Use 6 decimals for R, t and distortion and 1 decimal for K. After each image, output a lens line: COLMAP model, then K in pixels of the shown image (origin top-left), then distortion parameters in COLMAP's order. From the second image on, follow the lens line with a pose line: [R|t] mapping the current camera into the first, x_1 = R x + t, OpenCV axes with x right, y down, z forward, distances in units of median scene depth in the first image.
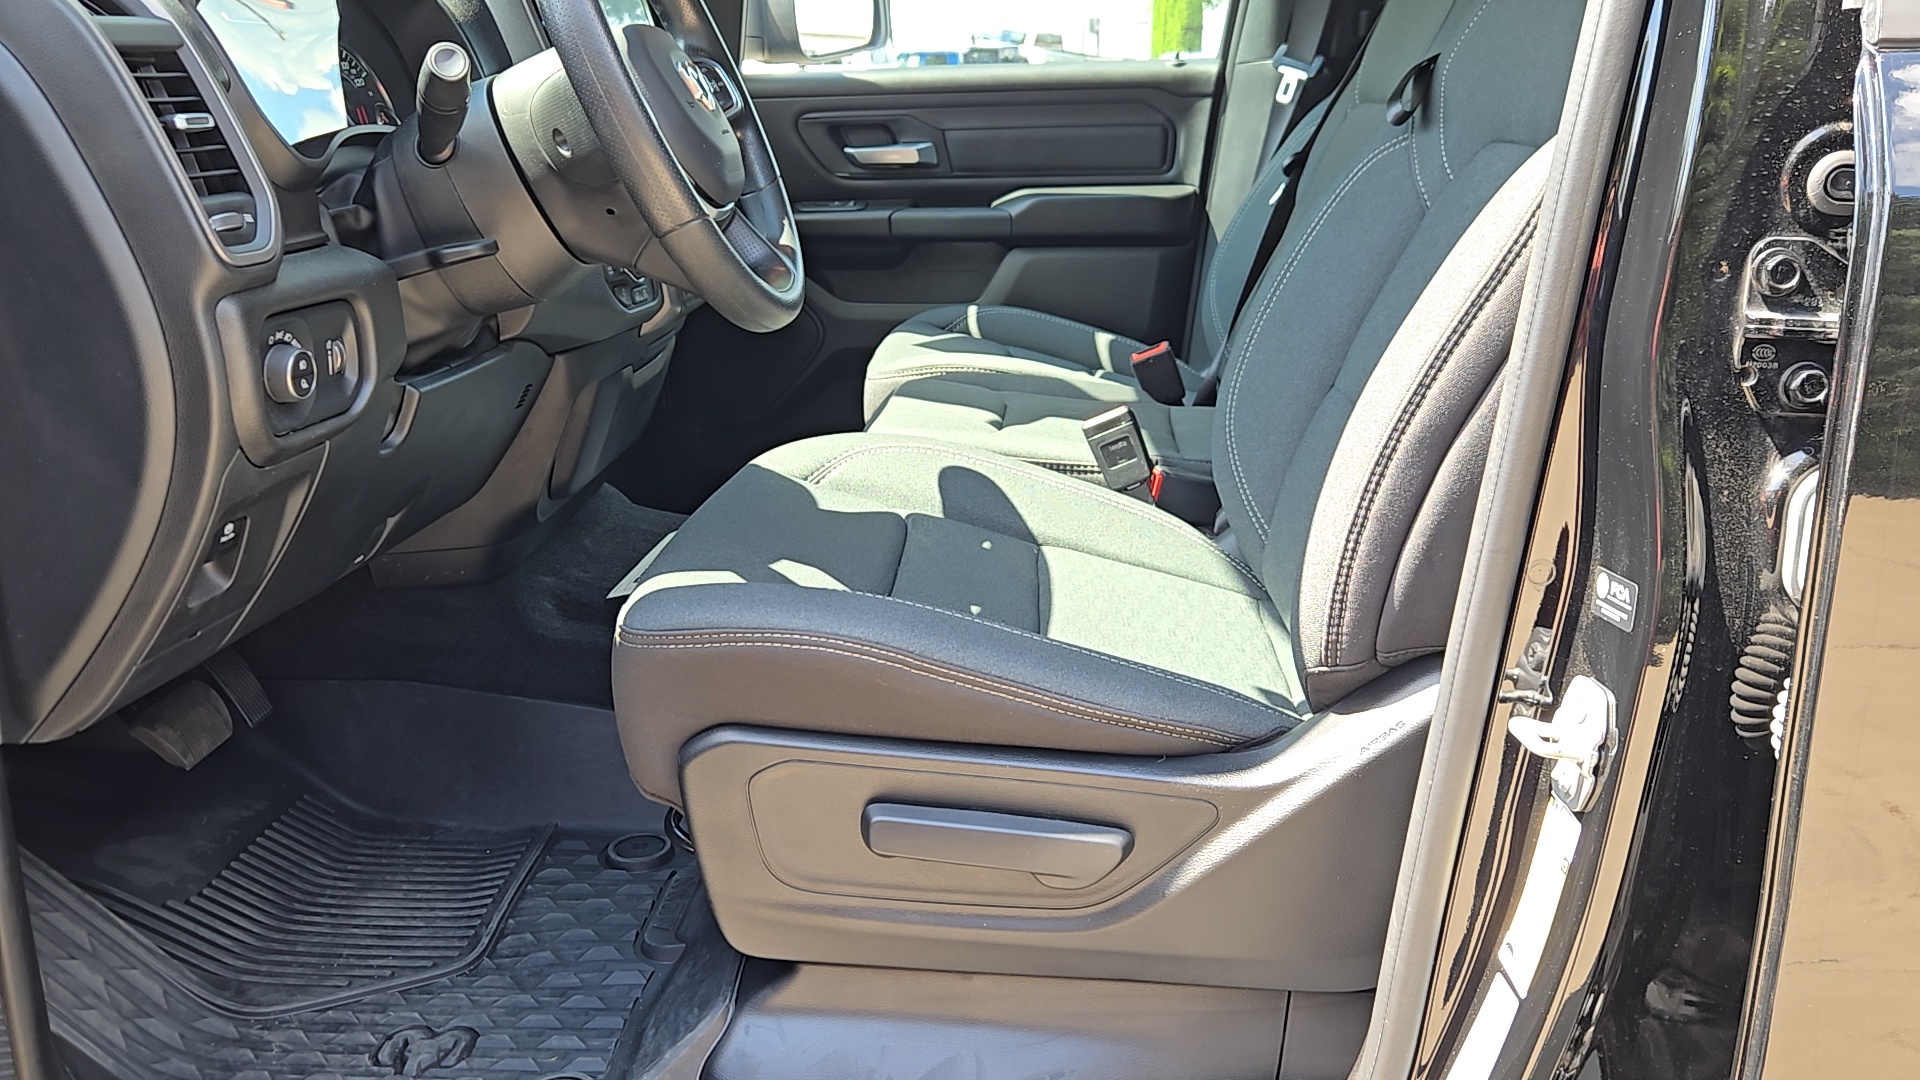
lens RADIAL K [[1611.8, 0, 953.8], [0, 1611.8, 534.6], [0, 0, 1]] dist [0.001634, -0.000694]
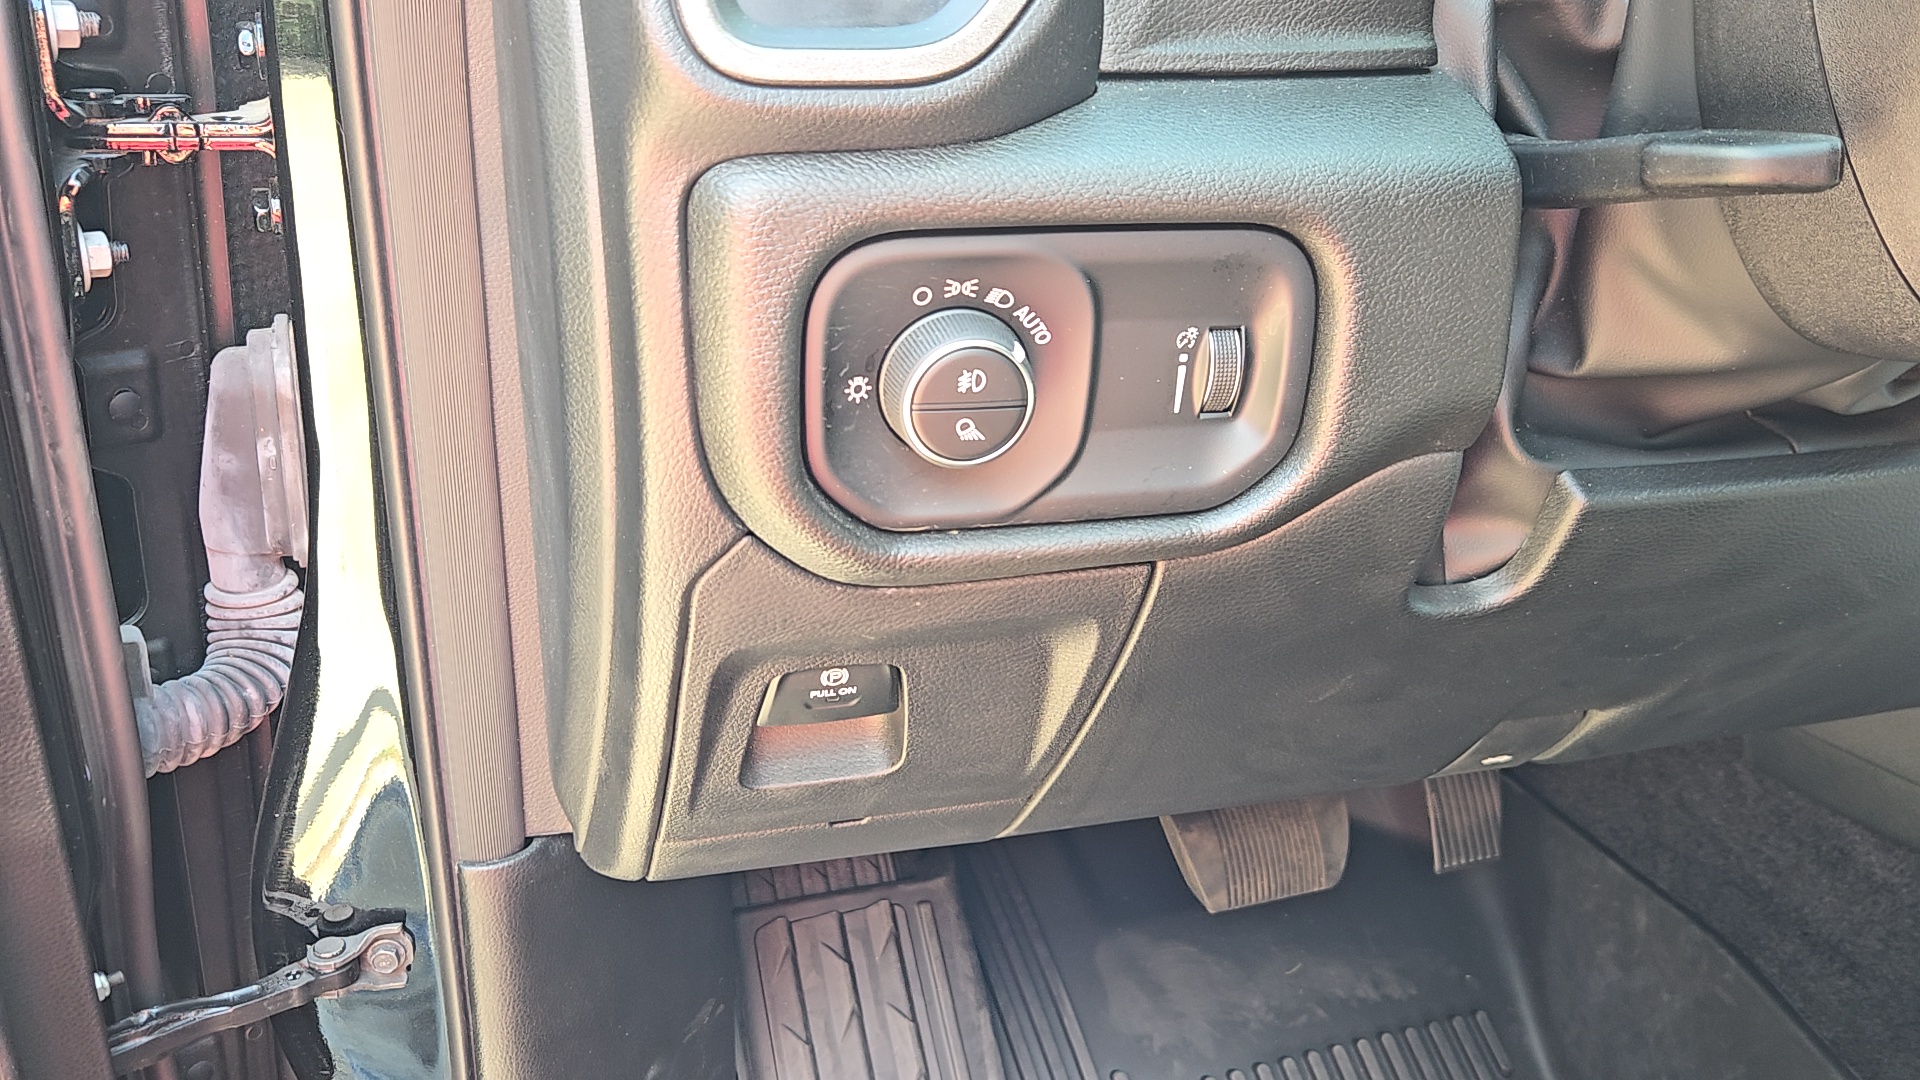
lens RADIAL K [[1611.8, 0, 953.8], [0, 1611.8, 534.6], [0, 0, 1]] dist [0.001634, -0.000694]
pose [[0.391153, 0.385893, -0.835515, -0.059688], [-0.278771, 0.914877, 0.292039, -0.128139], [0.877089, 0.118685, 0.465433, 0.591405]]
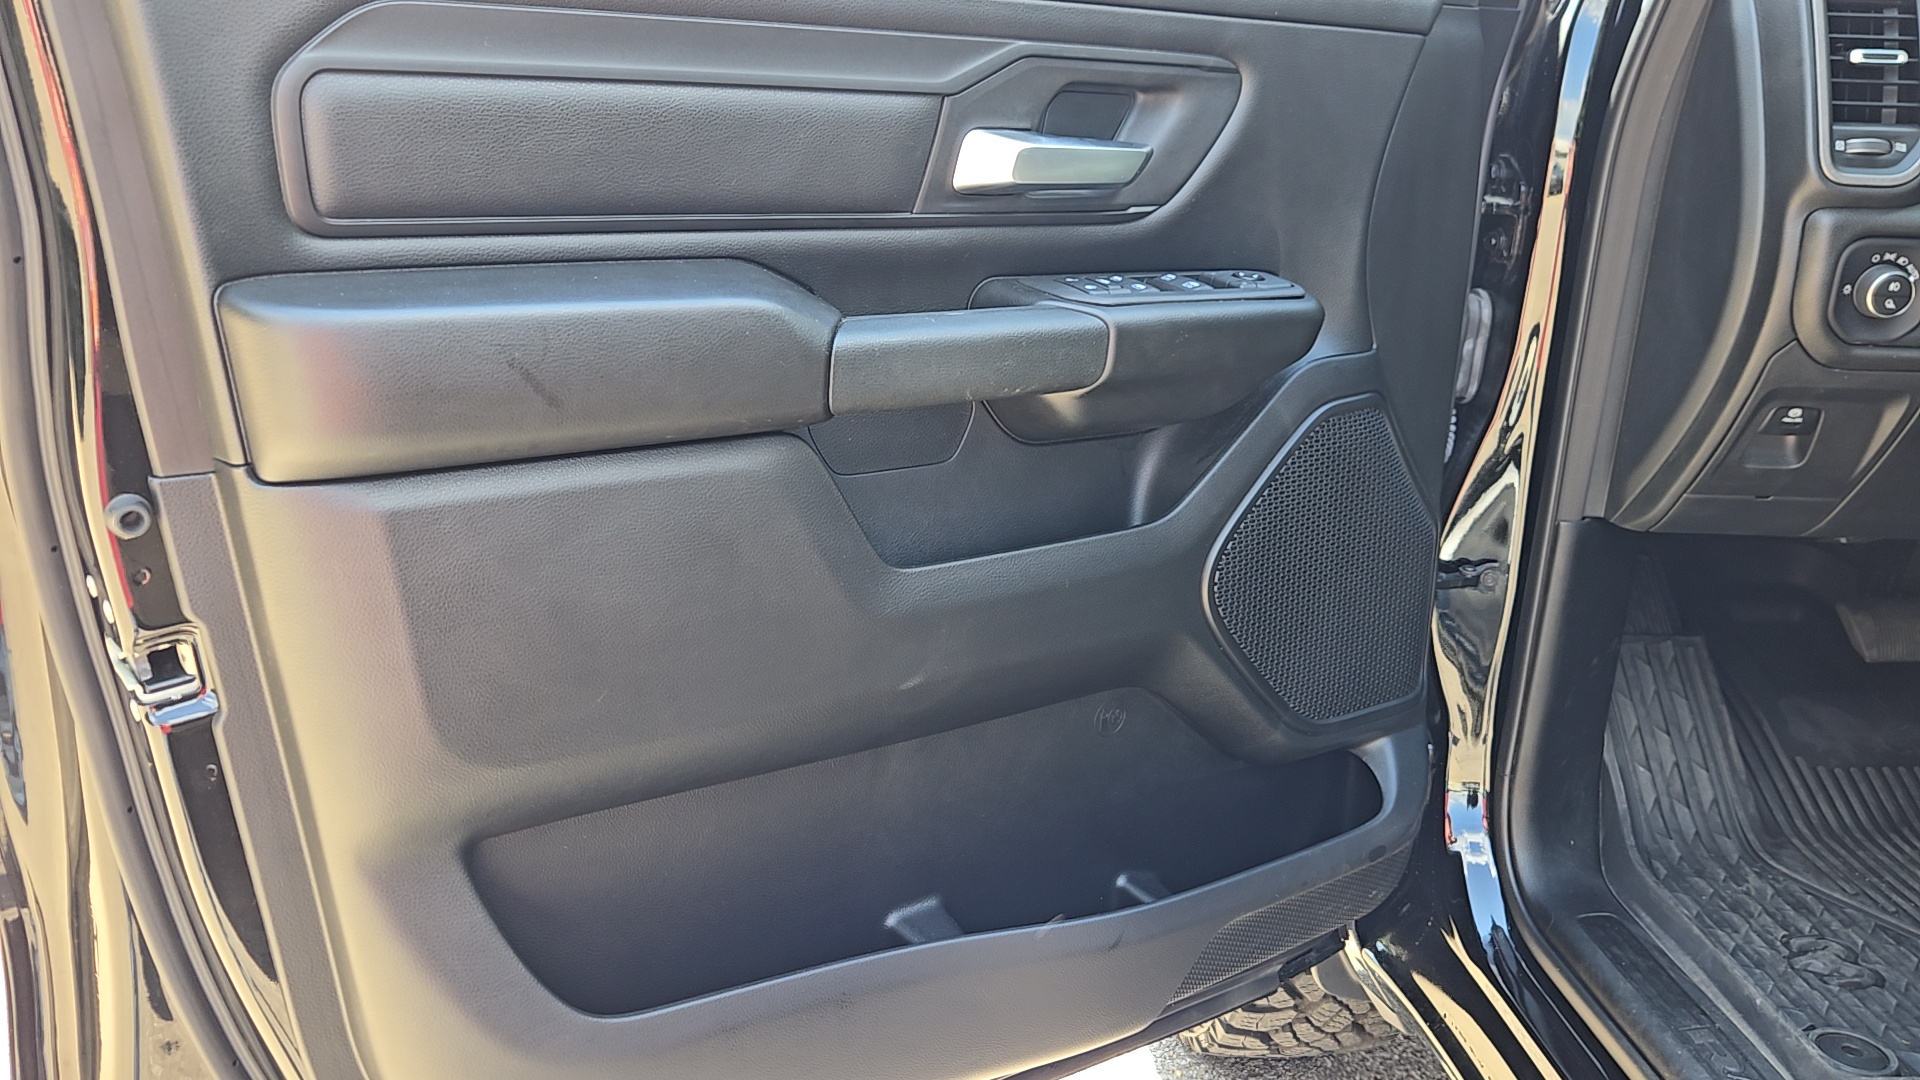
lens RADIAL K [[1611.8, 0, 953.8], [0, 1611.8, 534.6], [0, 0, 1]] dist [0.001634, -0.000694]
pose [[0.149365, 0.323416, -0.934394, 0.409706], [-0.302969, 0.914511, 0.268103, -0.036767], [0.941222, 0.243047, 0.234581, 0.132964]]
